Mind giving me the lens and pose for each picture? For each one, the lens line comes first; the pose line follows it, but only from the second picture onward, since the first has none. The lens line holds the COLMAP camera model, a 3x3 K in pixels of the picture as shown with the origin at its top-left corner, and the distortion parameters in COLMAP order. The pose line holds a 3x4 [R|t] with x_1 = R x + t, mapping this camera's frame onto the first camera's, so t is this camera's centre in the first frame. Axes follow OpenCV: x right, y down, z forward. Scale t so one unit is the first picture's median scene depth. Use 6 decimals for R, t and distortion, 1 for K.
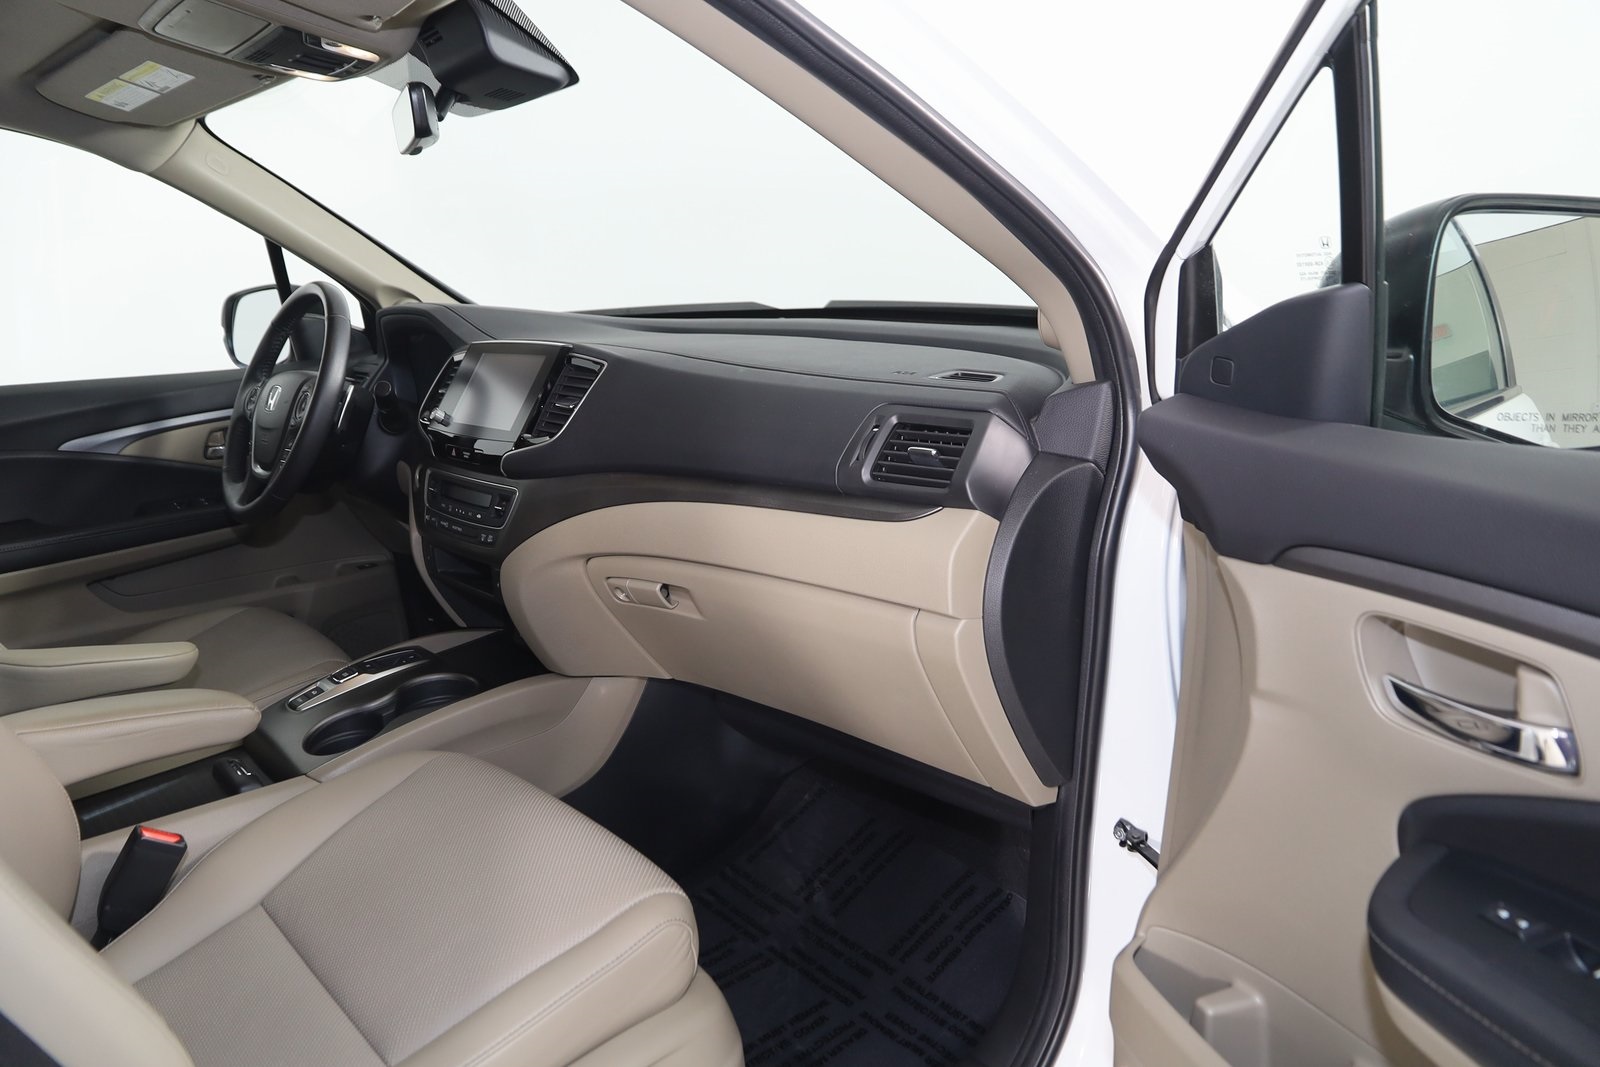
lens RADIAL K [[1096.3, 0, 805.3], [0, 1096.3, 527.7], [0, 0, 1]] dist [-0.105584, 0.054291]
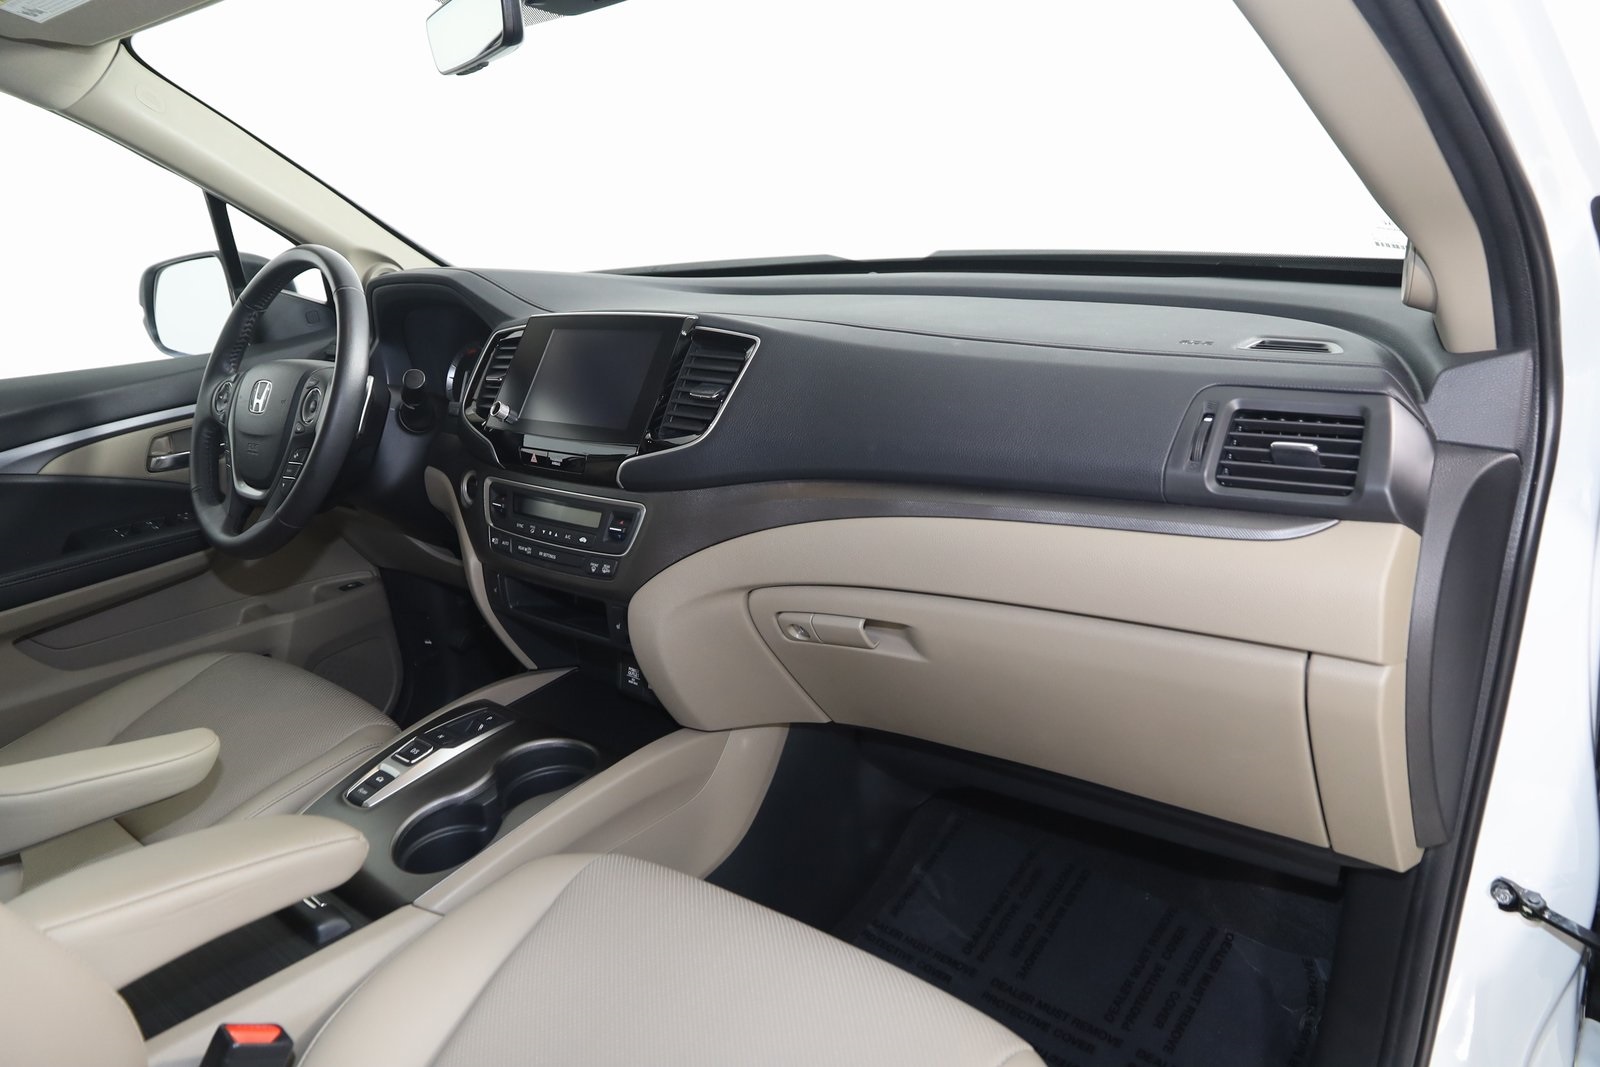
lens RADIAL K [[1096.3, 0, 810.3], [0, 1096.3, 521.6], [0, 0, 1]] dist [-0.105584, 0.054291]
pose [[0.991460, -0.059080, 0.116261, -0.223015], [0.054399, 0.997592, 0.043033, -0.047387], [-0.118523, -0.036341, 0.992286, 0.195744]]
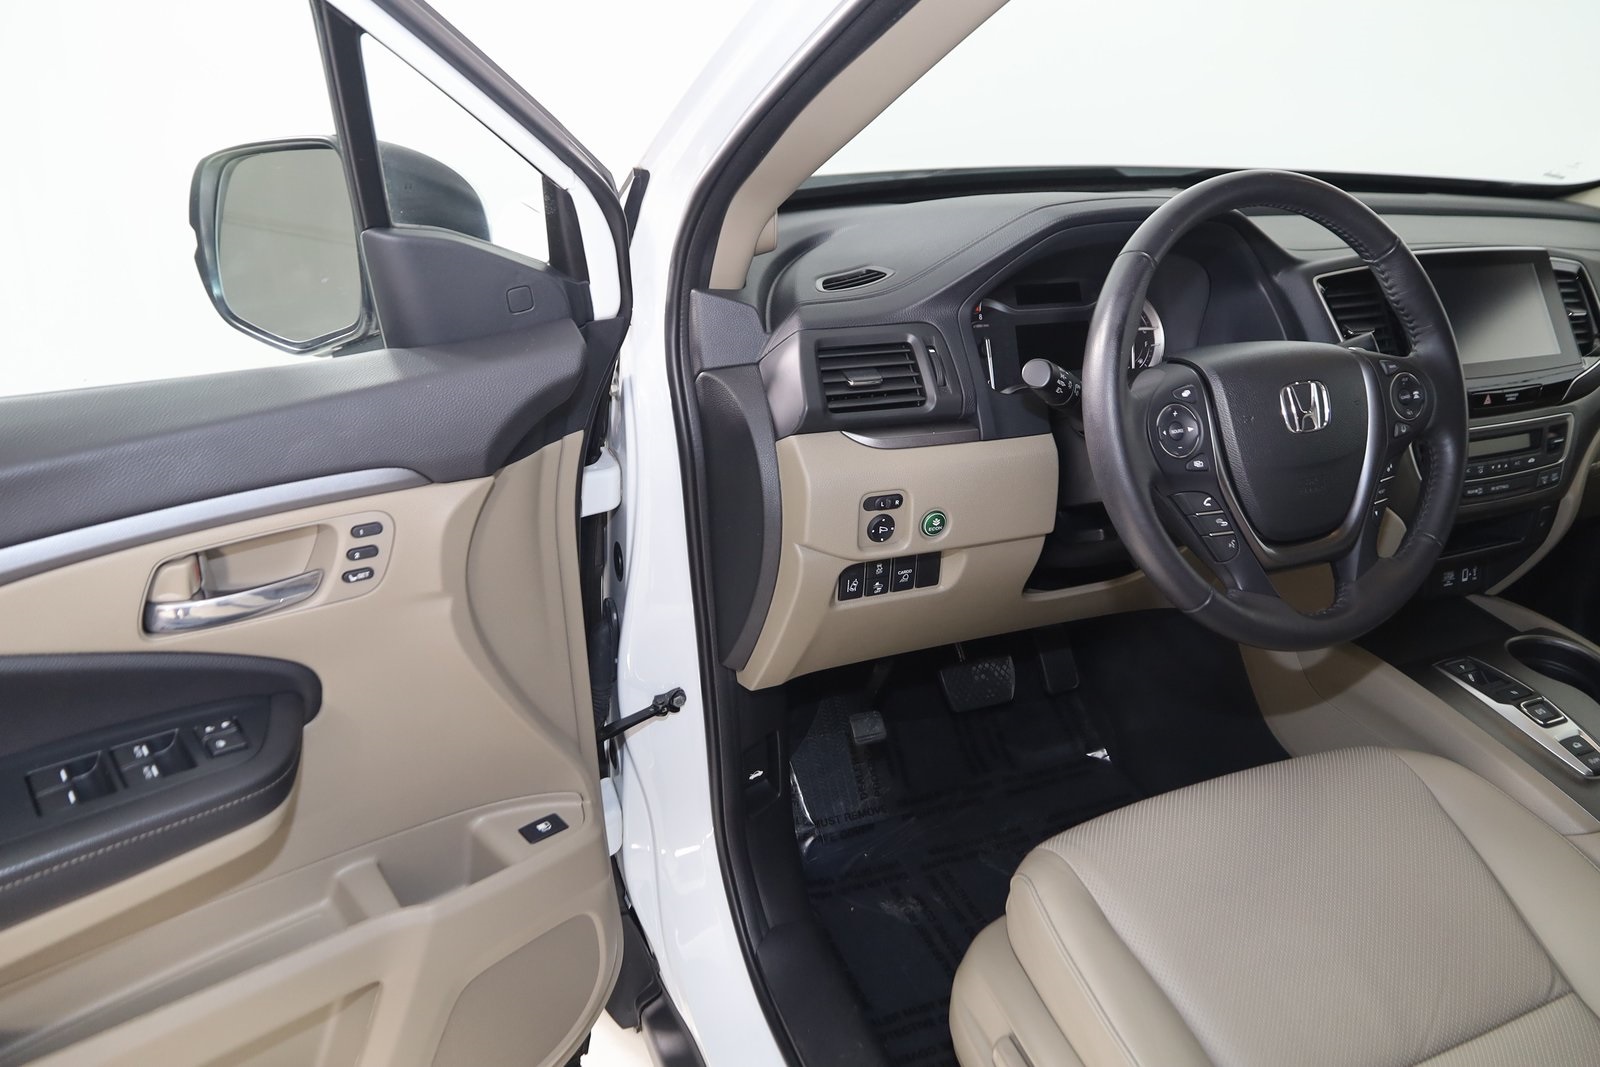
lens RADIAL K [[1096.3, 0, 808.8], [0, 1096.3, 535.9], [0, 0, 1]] dist [-0.105584, 0.054291]
pose [[0.332451, -0.342587, 0.878698, -1.217956], [0.173448, 0.938010, 0.300088, -0.298025], [-0.927034, 0.052643, 0.371264, 1.193394]]
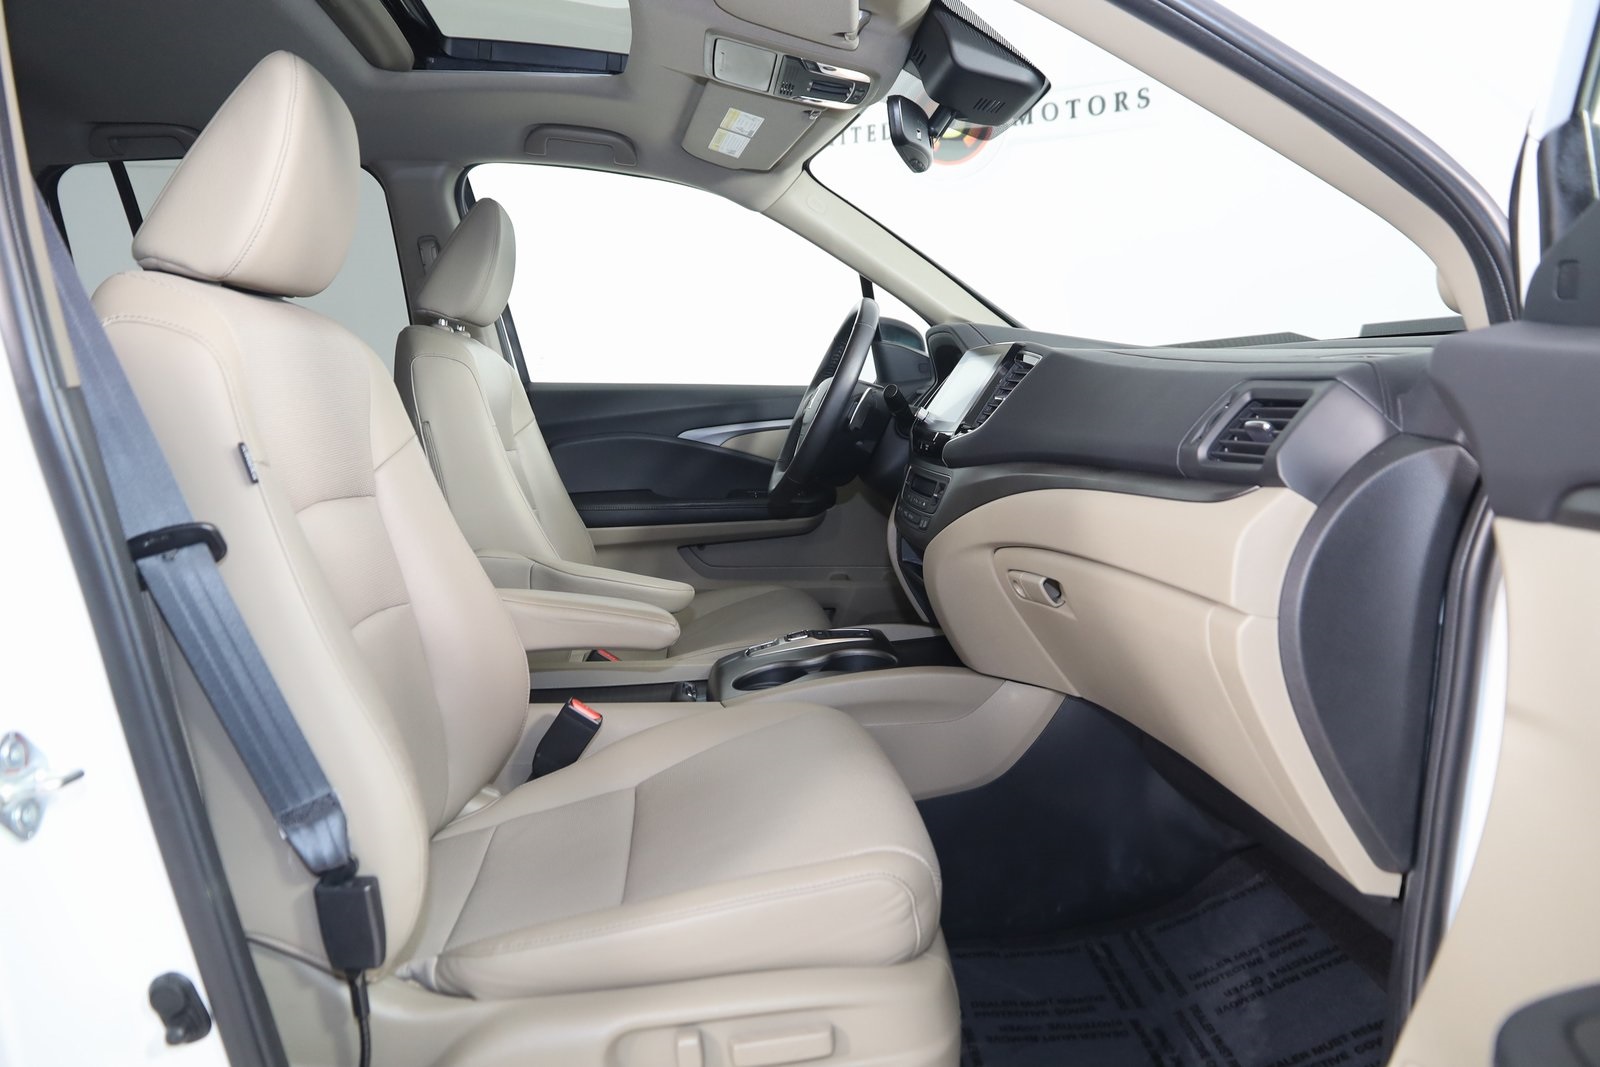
lens RADIAL K [[1096.3, 0, 796.1], [0, 1096.3, 523.9], [0, 0, 1]] dist [-0.105584, 0.054291]
pose [[0.794169, 0.108990, -0.597843, 0.227457], [-0.163304, 0.985874, -0.037201, 0.065742], [0.585344, 0.127174, 0.800749, 0.085287]]
